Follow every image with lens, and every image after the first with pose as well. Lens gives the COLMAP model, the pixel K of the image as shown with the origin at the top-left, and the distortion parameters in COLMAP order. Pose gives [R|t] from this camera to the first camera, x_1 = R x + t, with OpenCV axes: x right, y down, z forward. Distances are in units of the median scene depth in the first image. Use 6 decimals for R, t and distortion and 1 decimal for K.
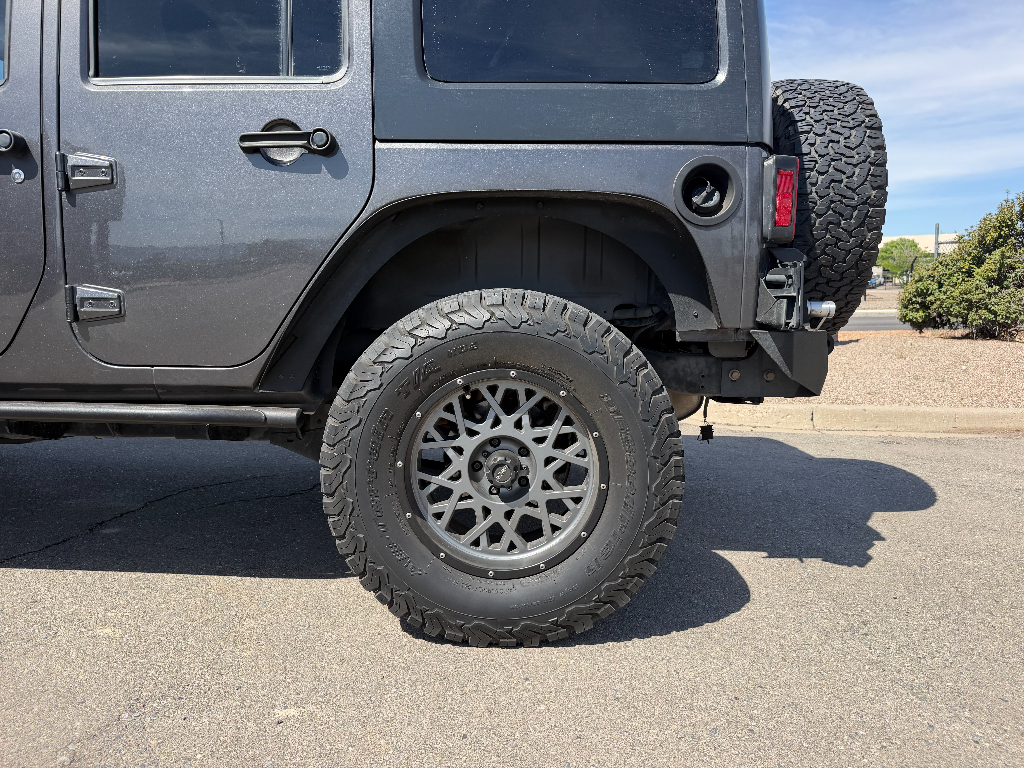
lens RADIAL K [[716.2, 0, 507.0], [0, 716.2, 386.5], [0, 0, 1]] dist [0.086440, -0.101278]
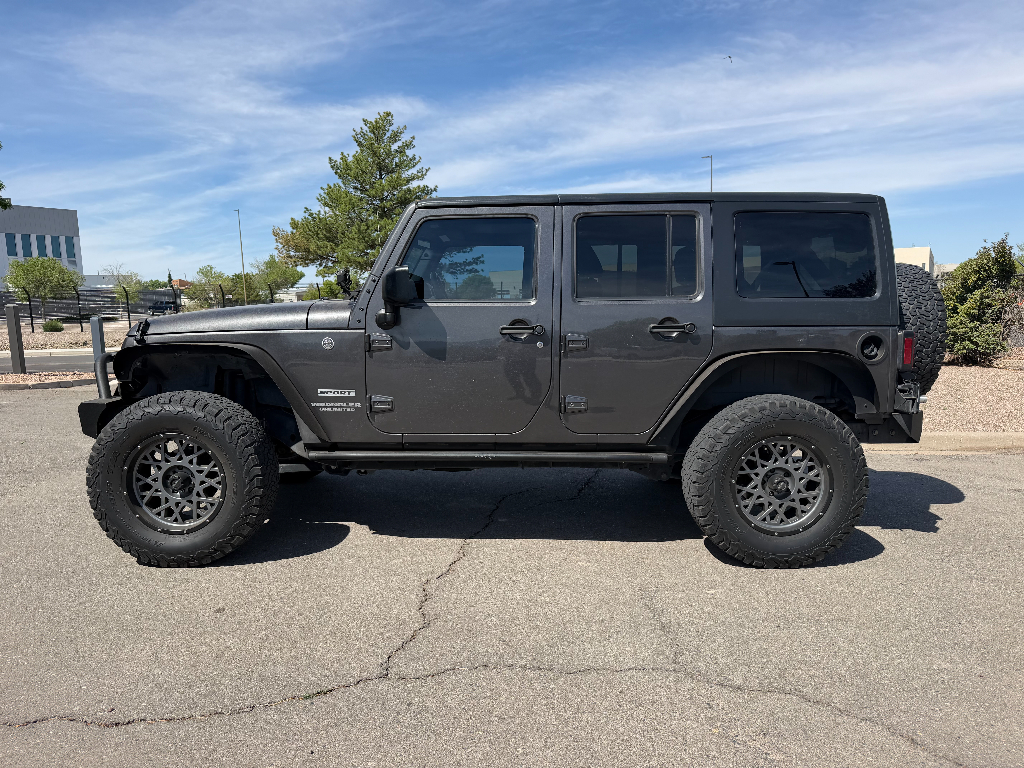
lens RADIAL K [[730.2, 0, 509.7], [0, 730.2, 384.5], [0, 0, 1]] dist [0.019853, -0.019112]
pose [[0.999359, -0.009851, 0.034429, -0.836106], [0.010363, 0.999838, -0.014732, -0.143665], [-0.034279, 0.015080, 0.999299, -1.065386]]
